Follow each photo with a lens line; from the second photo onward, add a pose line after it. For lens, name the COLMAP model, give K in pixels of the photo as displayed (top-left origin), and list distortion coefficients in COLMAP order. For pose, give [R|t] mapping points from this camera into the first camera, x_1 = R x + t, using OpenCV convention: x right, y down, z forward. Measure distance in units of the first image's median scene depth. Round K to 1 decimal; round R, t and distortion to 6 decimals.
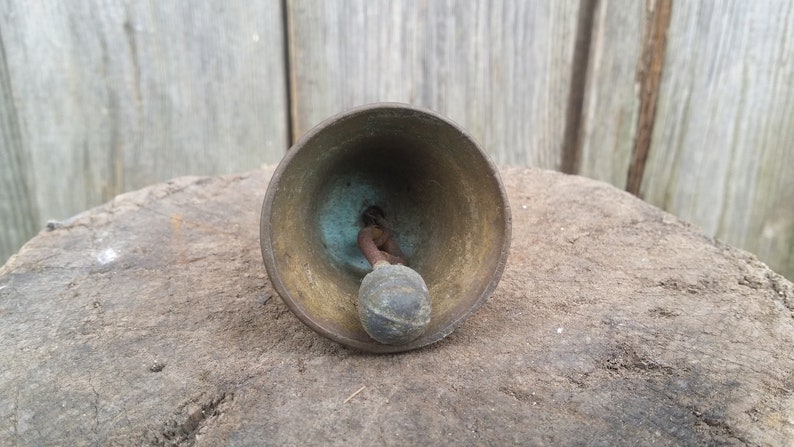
lens RADIAL K [[747.1, 0, 394.9], [0, 747.1, 212.5], [0, 0, 1]] dist [0.129534, -0.411174]
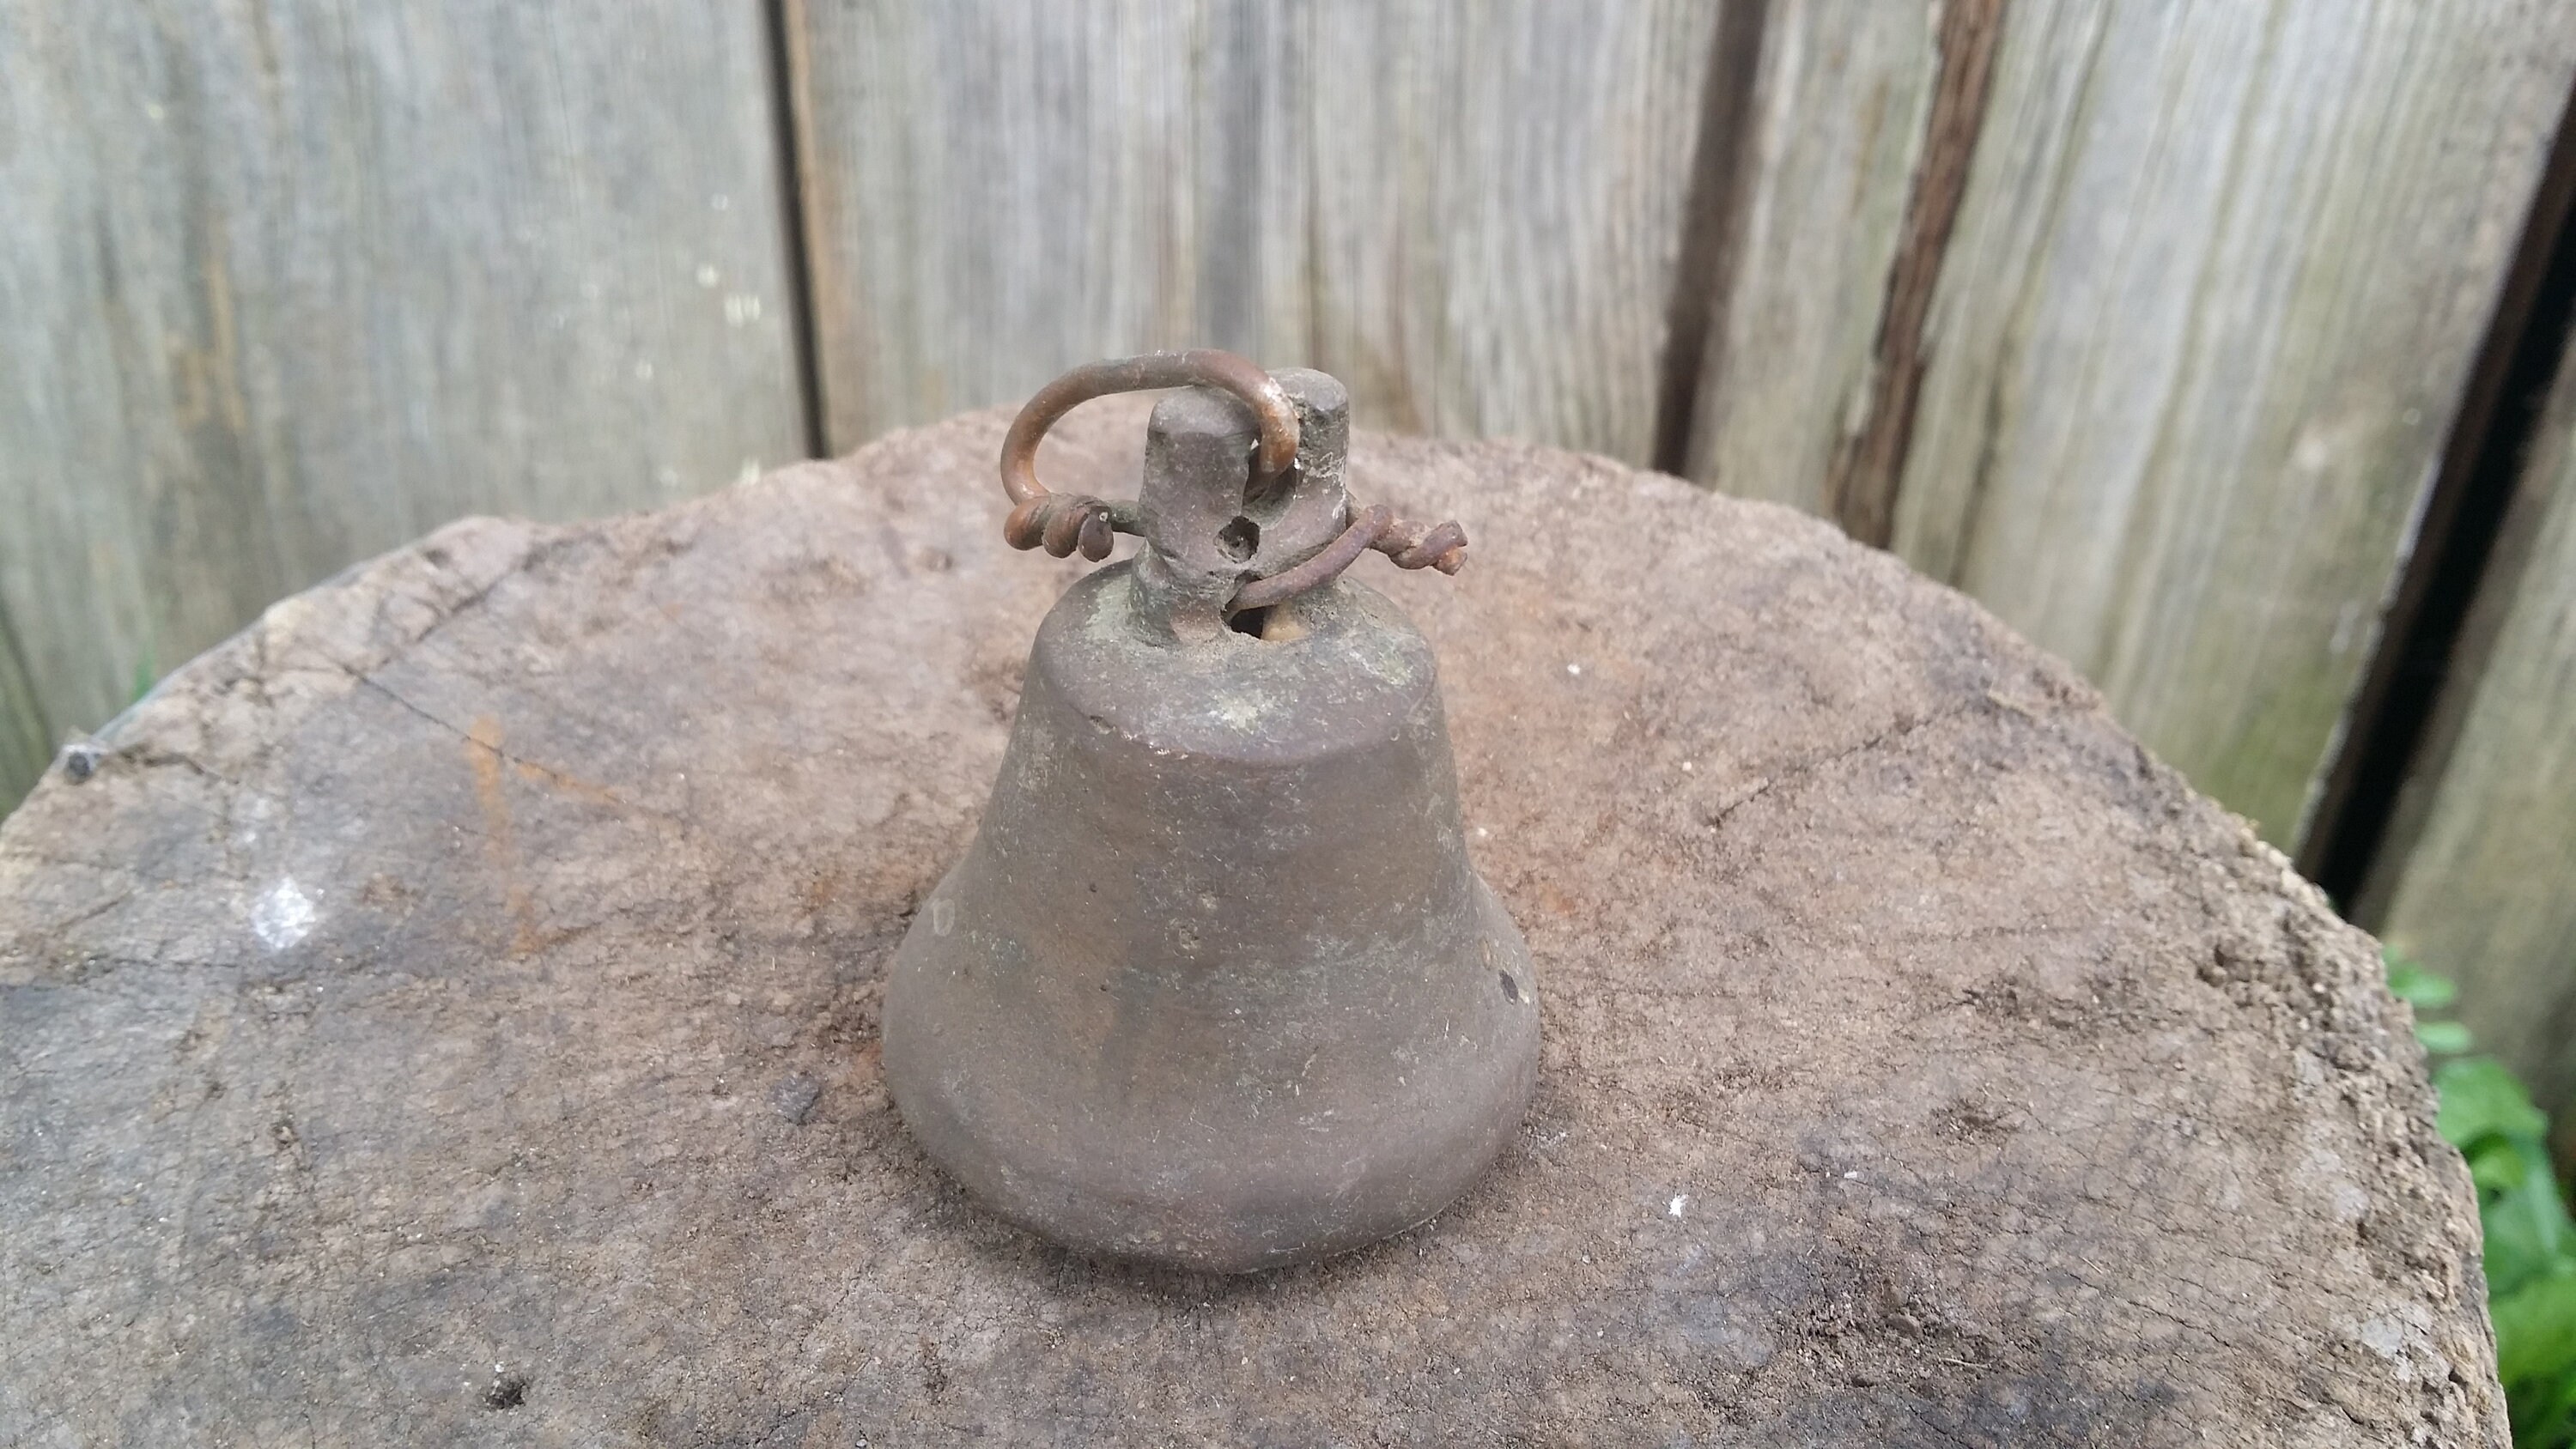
lens RADIAL K [[2423.4, 0, 1281.3], [0, 2423.4, 688.8], [0, 0, 1]] dist [0.129534, -0.411174]
pose [[0.997671, -0.023514, 0.064022, -0.022122], [0.007068, 0.969279, 0.245862, -0.273965], [-0.067836, -0.244837, 0.967188, -0.009662]]
